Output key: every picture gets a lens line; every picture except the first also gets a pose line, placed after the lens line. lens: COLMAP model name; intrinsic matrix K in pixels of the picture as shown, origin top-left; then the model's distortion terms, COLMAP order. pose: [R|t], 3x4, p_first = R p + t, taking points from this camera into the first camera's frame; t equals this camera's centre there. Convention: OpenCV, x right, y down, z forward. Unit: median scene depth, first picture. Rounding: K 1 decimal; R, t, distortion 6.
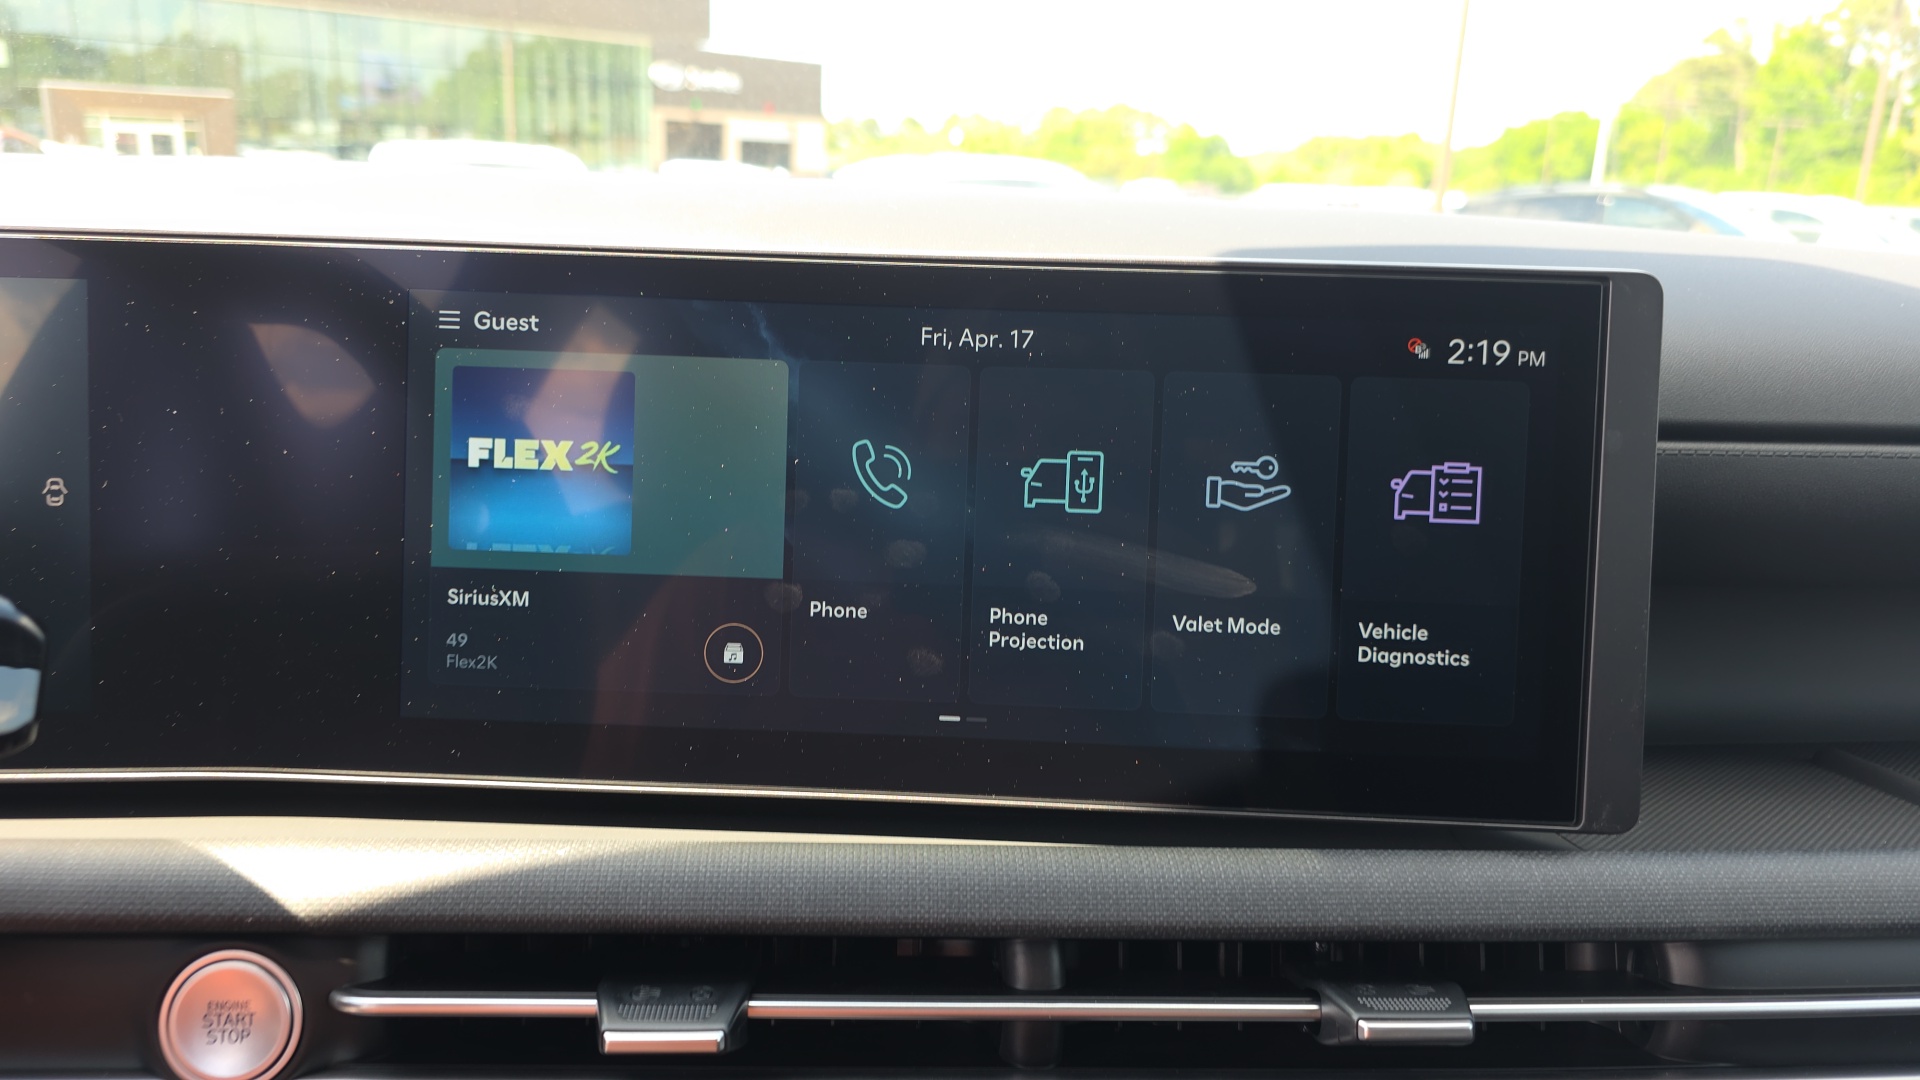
lens RADIAL K [[1287.6, 0, 925.8], [0, 1287.6, 541.2], [0, 0, 1]] dist [0.048210, -0.058115]
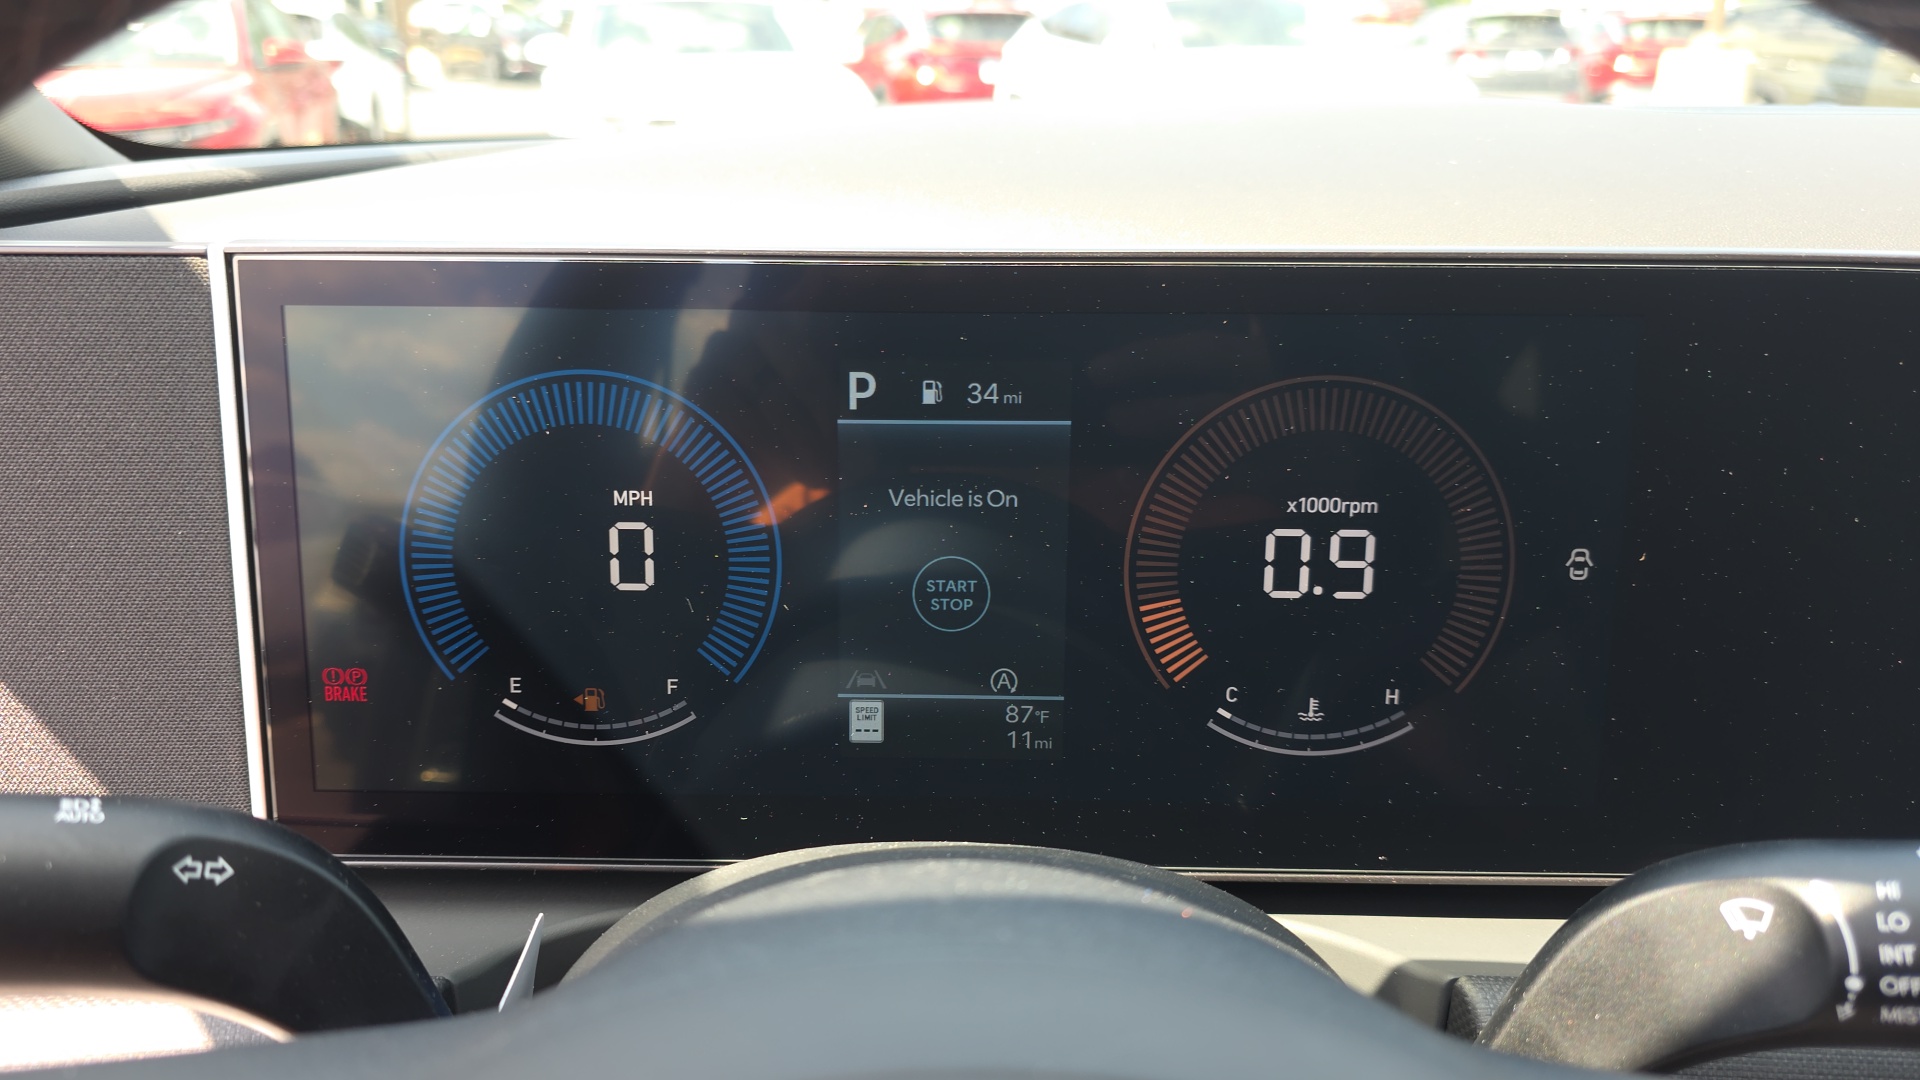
lens RADIAL K [[1346.1, 0, 908.1], [0, 1346.1, 539.9], [0, 0, 1]] dist [0.019302, -0.006341]
pose [[0.989983, 0.015973, -0.140281, -0.991822], [0.000057, 0.993534, 0.113536, -0.156955], [0.141187, -0.112406, 0.983581, 0.053256]]
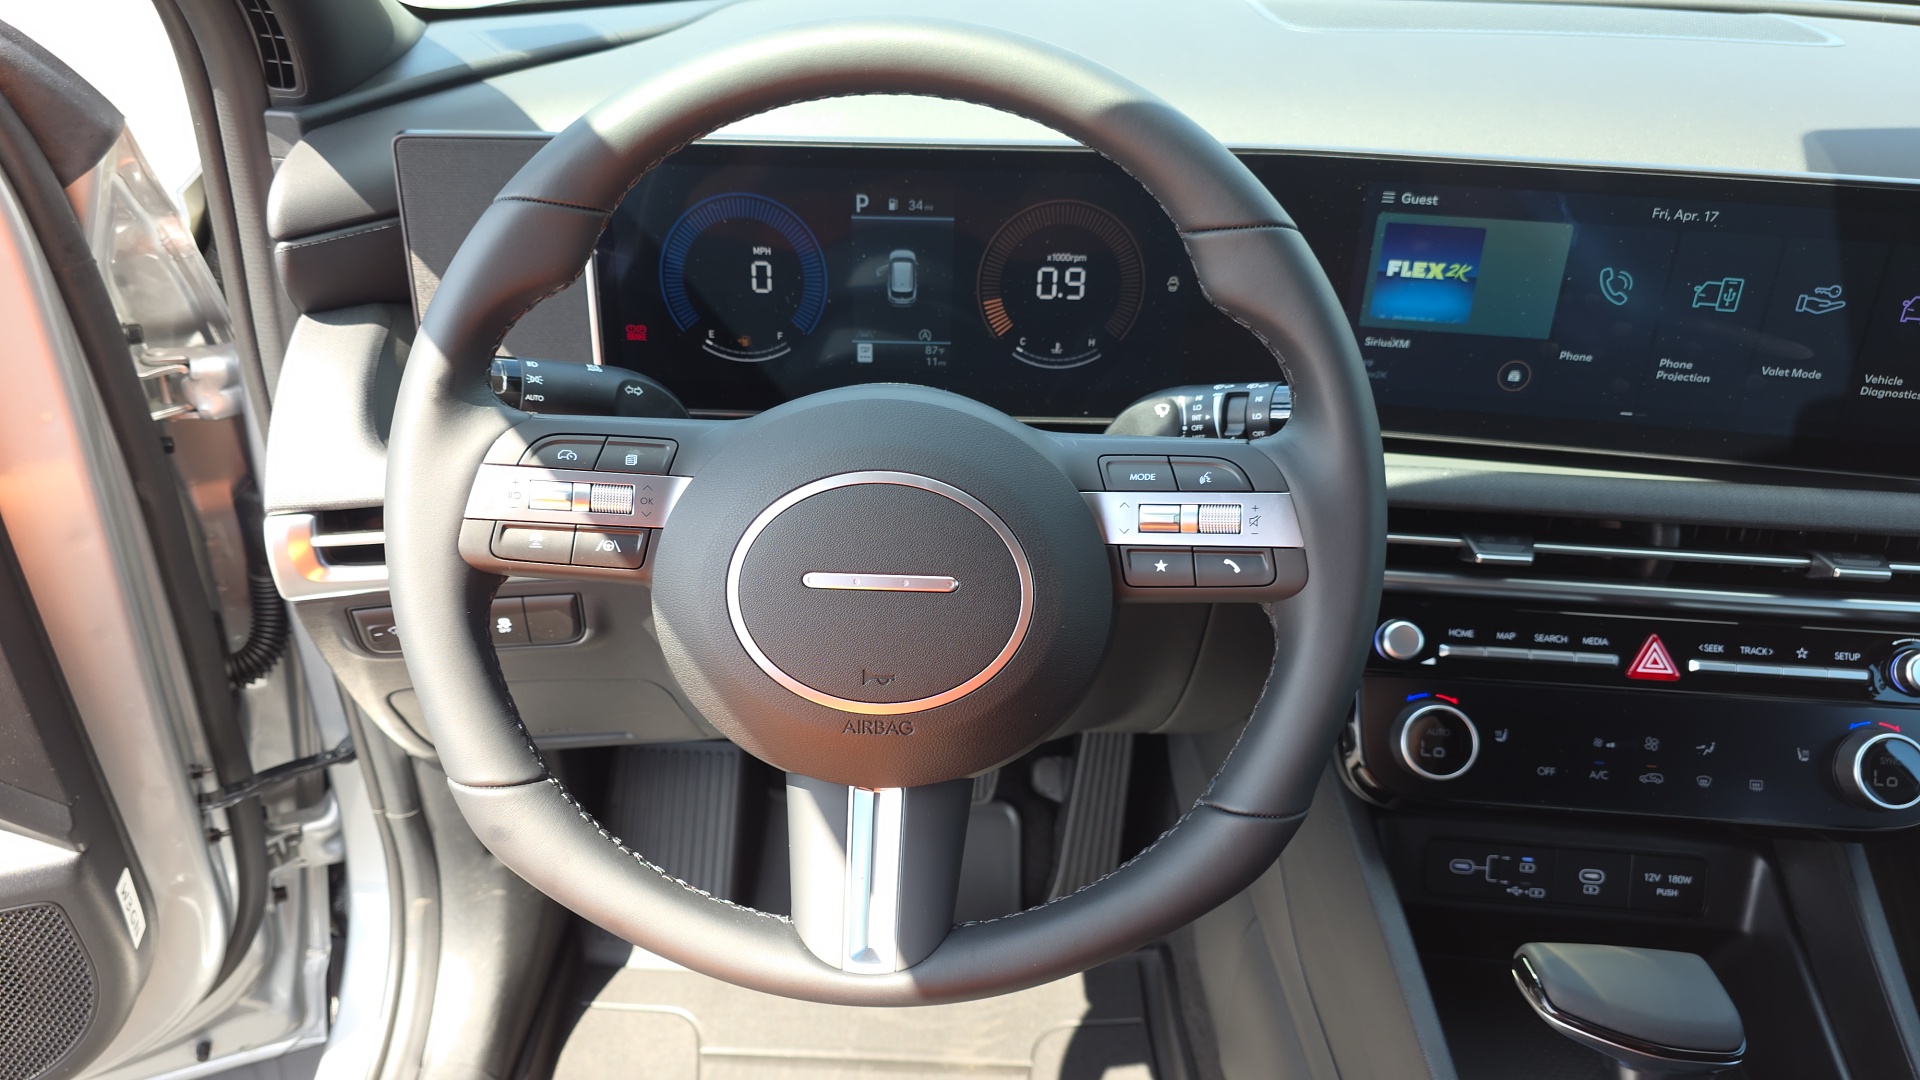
lens RADIAL K [[1287.6, 0, 931.2], [0, 1287.6, 550.6], [0, 0, 1]] dist [0.048210, -0.058115]
pose [[0.991416, 0.055582, -0.118345, -0.785556], [-0.011416, 0.938483, 0.345136, -0.336846], [0.130248, -0.340822, 0.931062, -1.043051]]
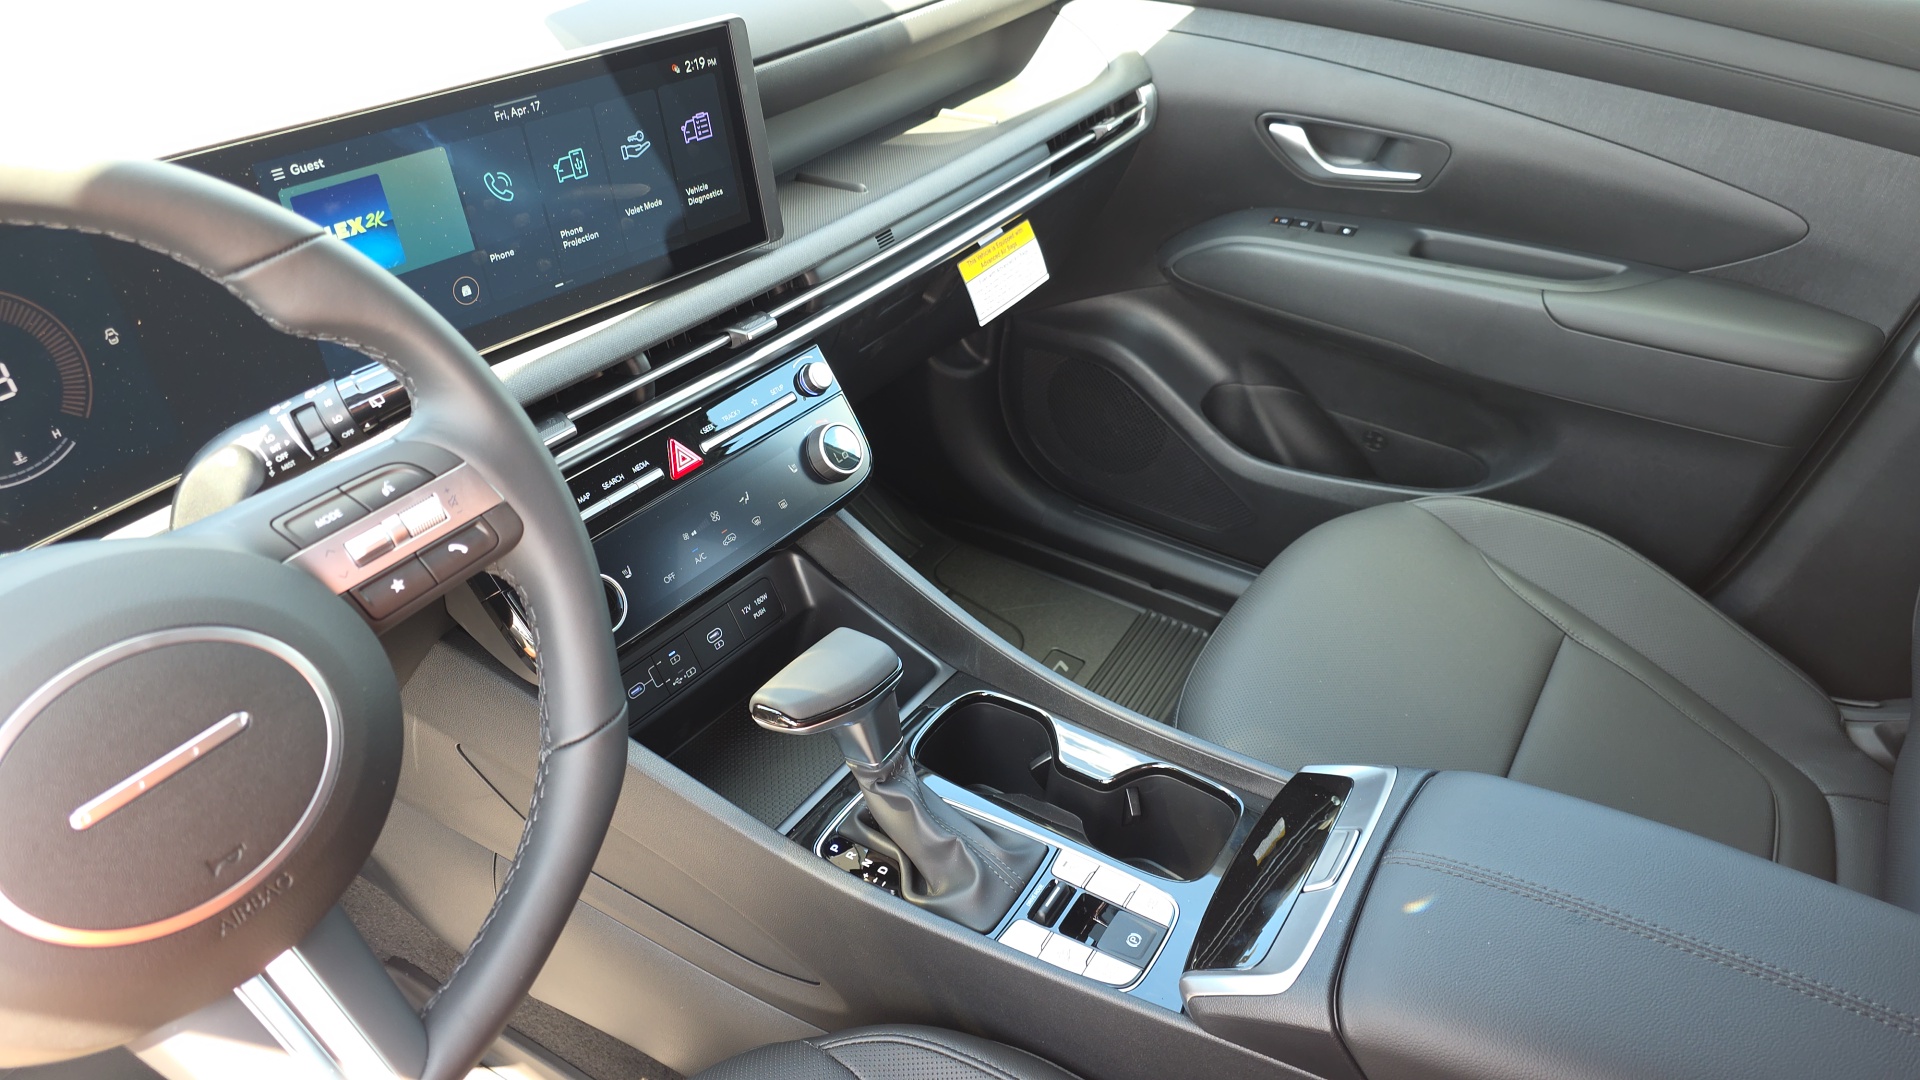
lens RADIAL K [[1287.6, 0, 943.6], [0, 1287.6, 540.3], [0, 0, 1]] dist [0.048210, -0.058115]
pose [[0.627147, -0.469644, 0.621386, -1.198720], [0.164209, 0.859564, 0.483927, -0.473679], [-0.761394, -0.201456, 0.616193, -1.023633]]
